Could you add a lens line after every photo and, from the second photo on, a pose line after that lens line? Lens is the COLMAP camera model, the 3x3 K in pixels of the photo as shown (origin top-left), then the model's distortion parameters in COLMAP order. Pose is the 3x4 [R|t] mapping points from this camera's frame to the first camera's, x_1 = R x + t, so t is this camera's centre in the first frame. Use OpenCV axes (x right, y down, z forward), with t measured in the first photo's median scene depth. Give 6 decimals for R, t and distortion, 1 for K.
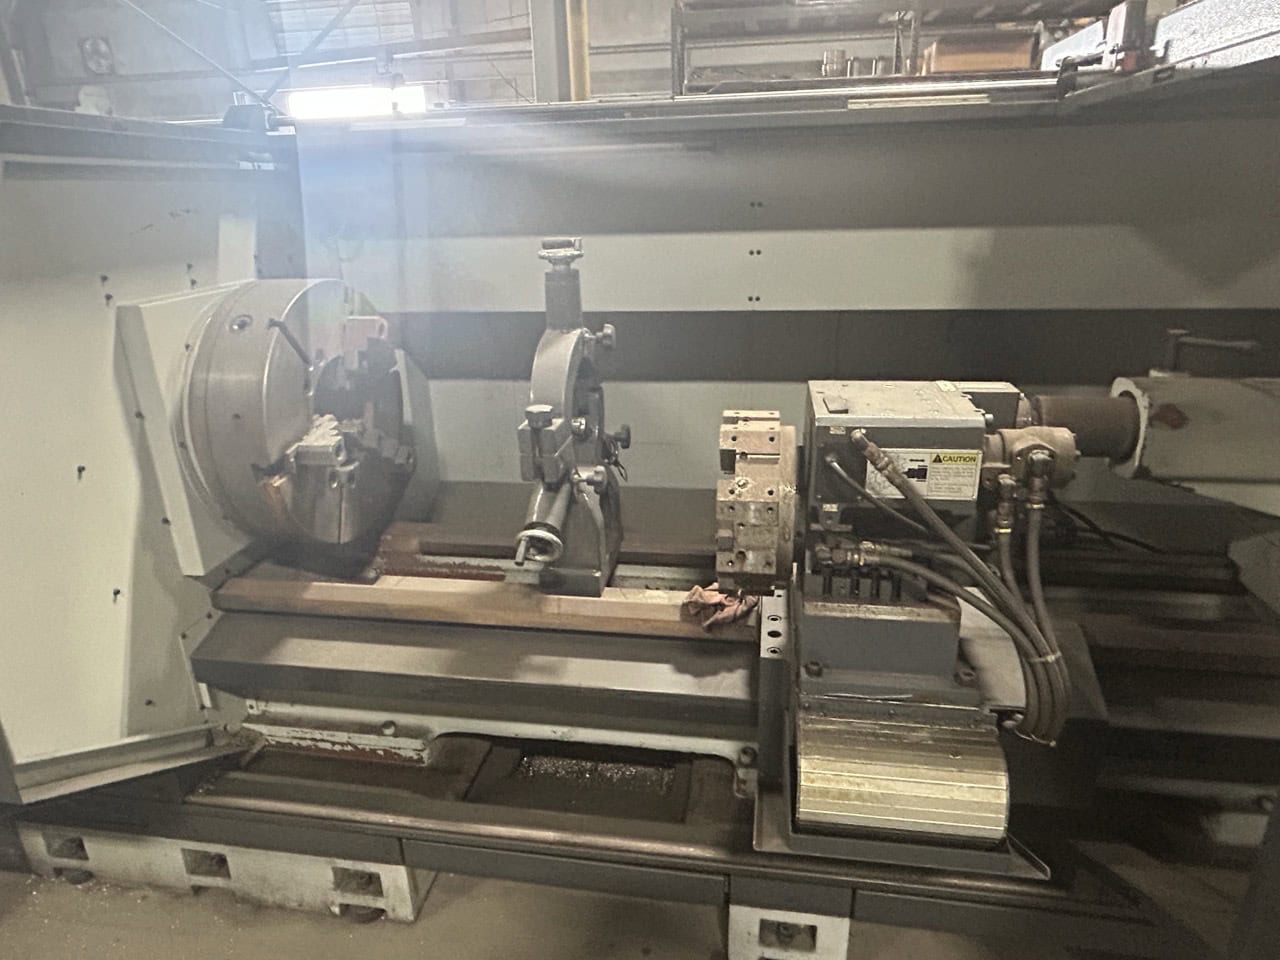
lens RADIAL K [[796.0, 0, 631.2], [0, 796.0, 484.3], [0, 0, 1]] dist [-0.001725, -0.000370]
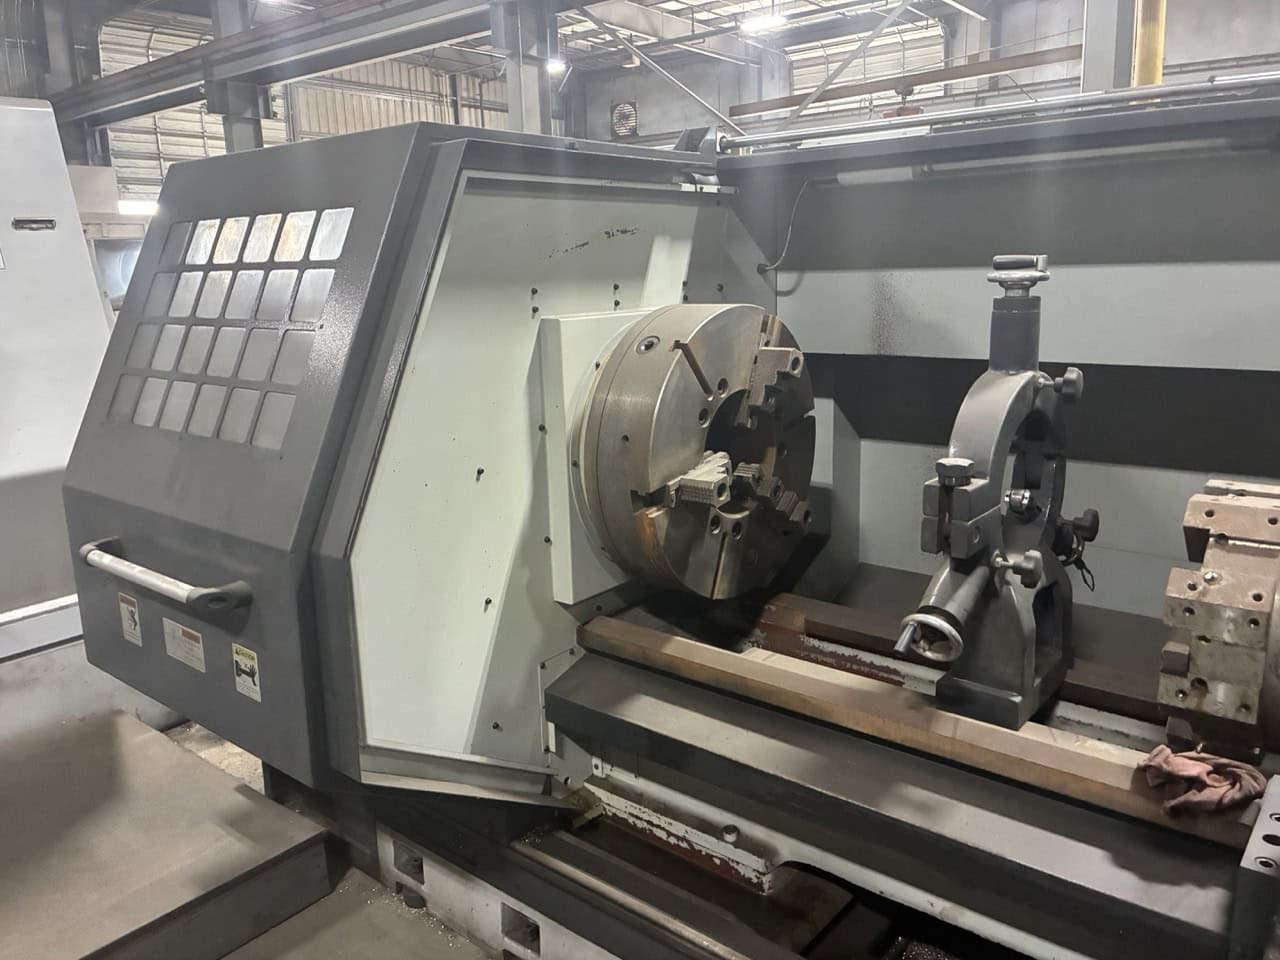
lens RADIAL K [[967.9, 0, 644.6], [0, 967.9, 460.8], [0, 0, 1]] dist [0.037477, -0.041031]
pose [[0.867512, 0.104230, -0.486373, 0.076460], [-0.170343, 0.980928, -0.093617, 0.041187], [0.467339, 0.164064, 0.868721, 0.021717]]
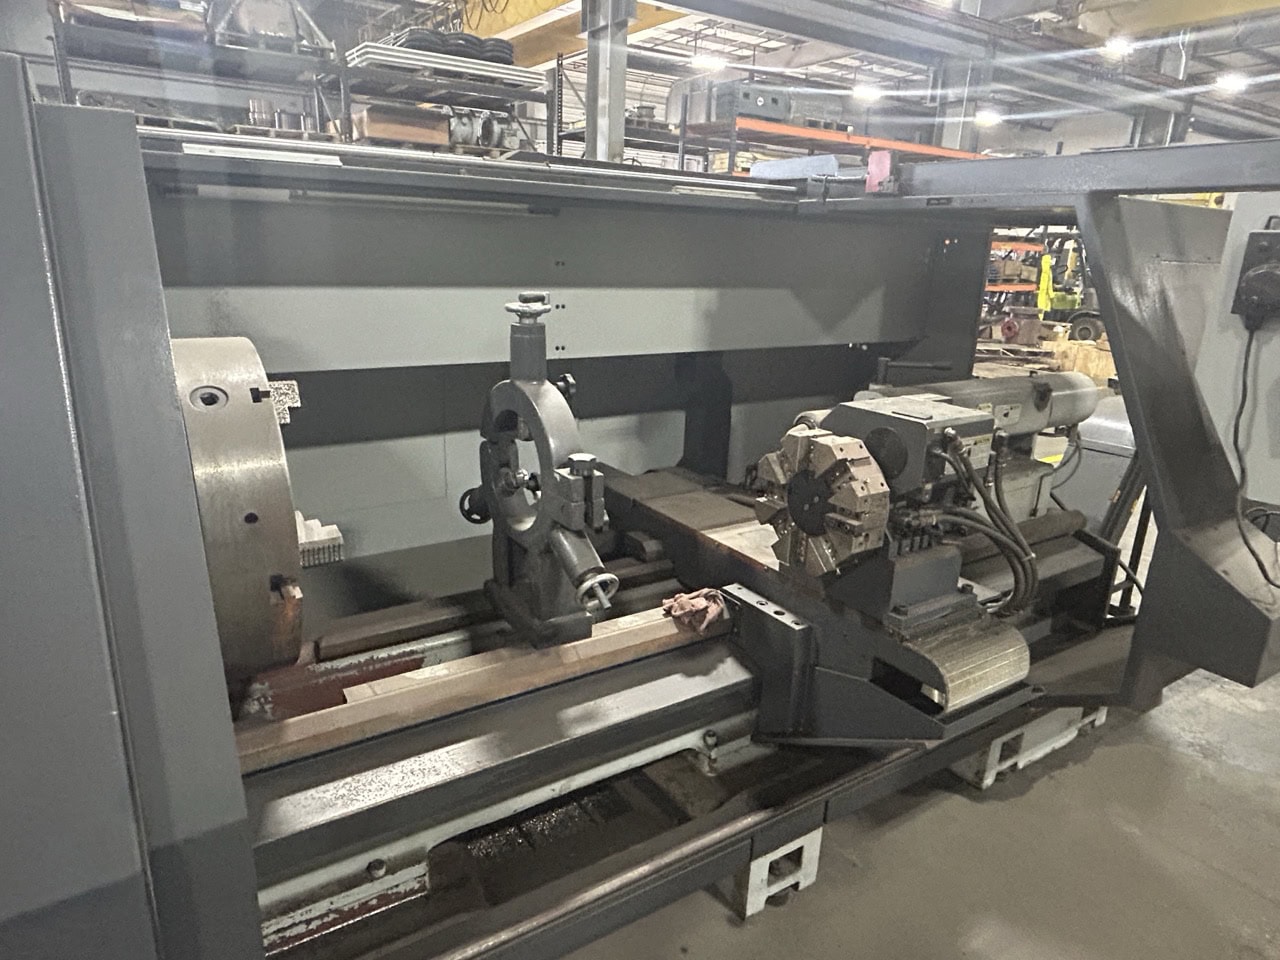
lens RADIAL K [[797.9, 0, 627.9], [0, 797.9, 486.6], [0, 0, 1]] dist [-0.005008, -0.001705]
pose [[0.735293, -0.145445, 0.661959, -0.681626], [0.184170, 0.982829, 0.011372, -0.053150], [-0.652247, 0.113551, 0.749453, 0.181031]]
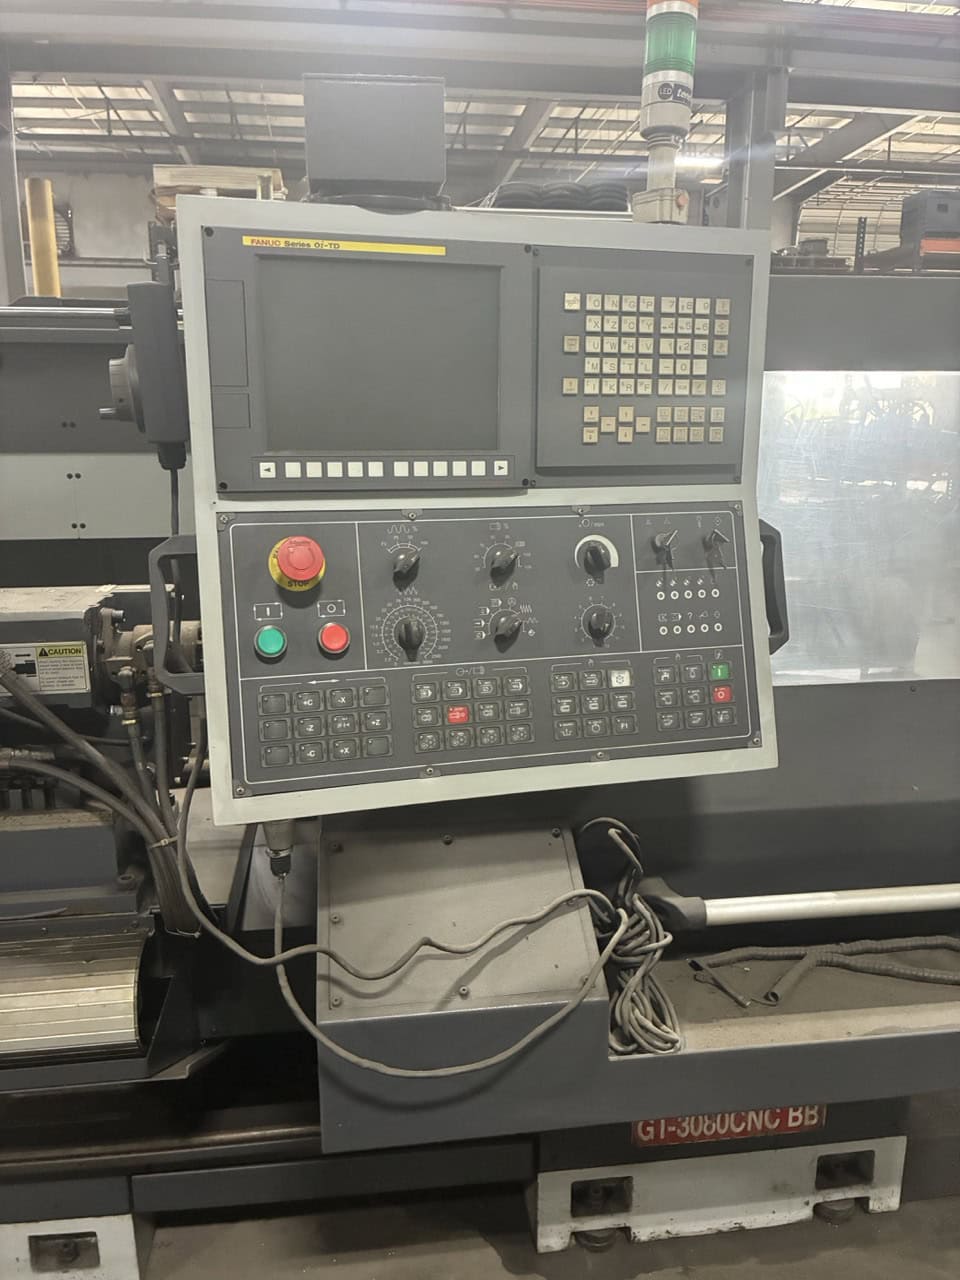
lens RADIAL K [[967.9, 0, 477.7], [0, 967.9, 633.3], [0, 0, 1]] dist [0.037477, -0.041031]
pose [[0.955289, -0.036676, 0.293391, 0.332039], [0.079784, 0.987444, -0.136340, 0.093703], [-0.284707, 0.153652, 0.946220, -0.194137]]
